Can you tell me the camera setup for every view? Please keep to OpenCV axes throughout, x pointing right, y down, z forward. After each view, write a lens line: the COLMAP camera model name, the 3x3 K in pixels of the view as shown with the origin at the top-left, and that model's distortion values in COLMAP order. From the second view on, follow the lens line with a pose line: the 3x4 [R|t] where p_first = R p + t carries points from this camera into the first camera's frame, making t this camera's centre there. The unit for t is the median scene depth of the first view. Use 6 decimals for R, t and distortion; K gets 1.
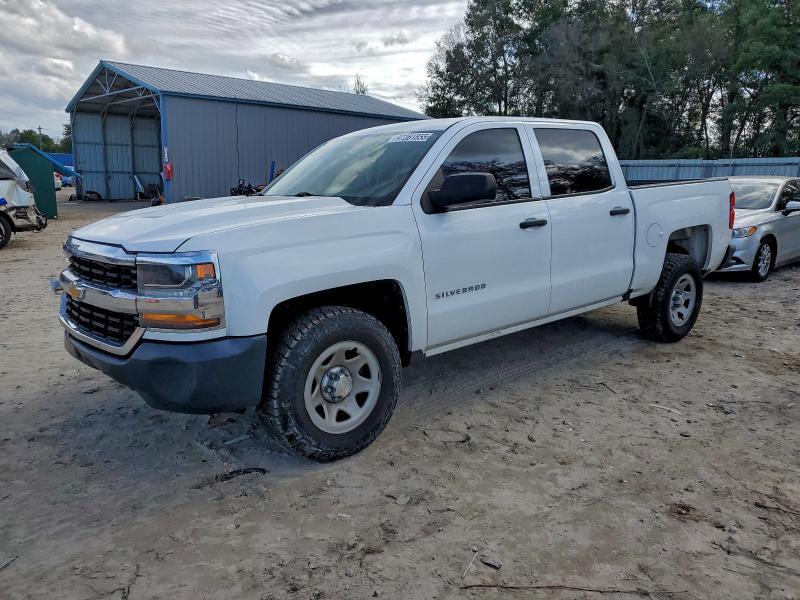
lens RADIAL K [[620.7, 0, 400.6], [0, 620.7, 299.8], [0, 0, 1]] dist [0.020715, -0.001924]
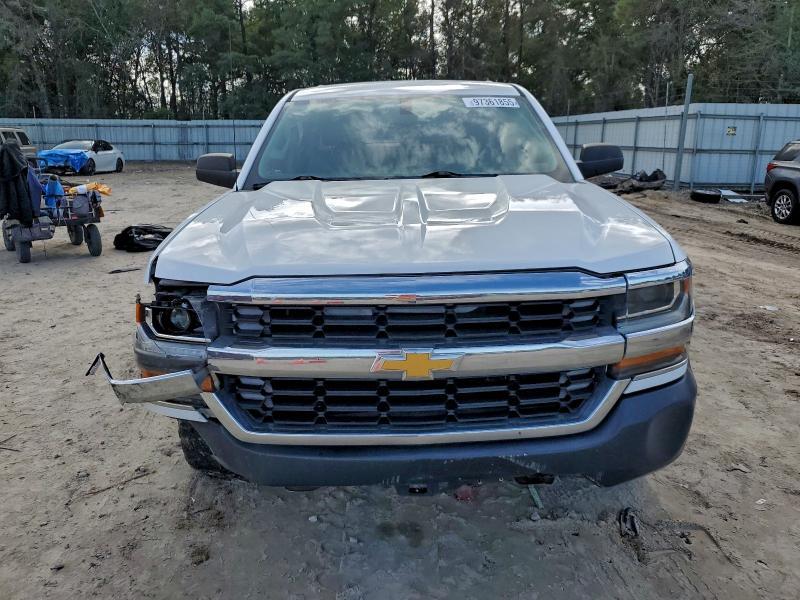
lens RADIAL K [[620.7, 0, 400.6], [0, 620.7, 300.1], [0, 0, 1]] dist [0.020715, -0.001924]
pose [[0.656375, -0.197108, 0.728231, -1.036099], [0.151752, 0.980032, 0.128484, -0.163884], [-0.739015, 0.026177, 0.673180, 0.696078]]
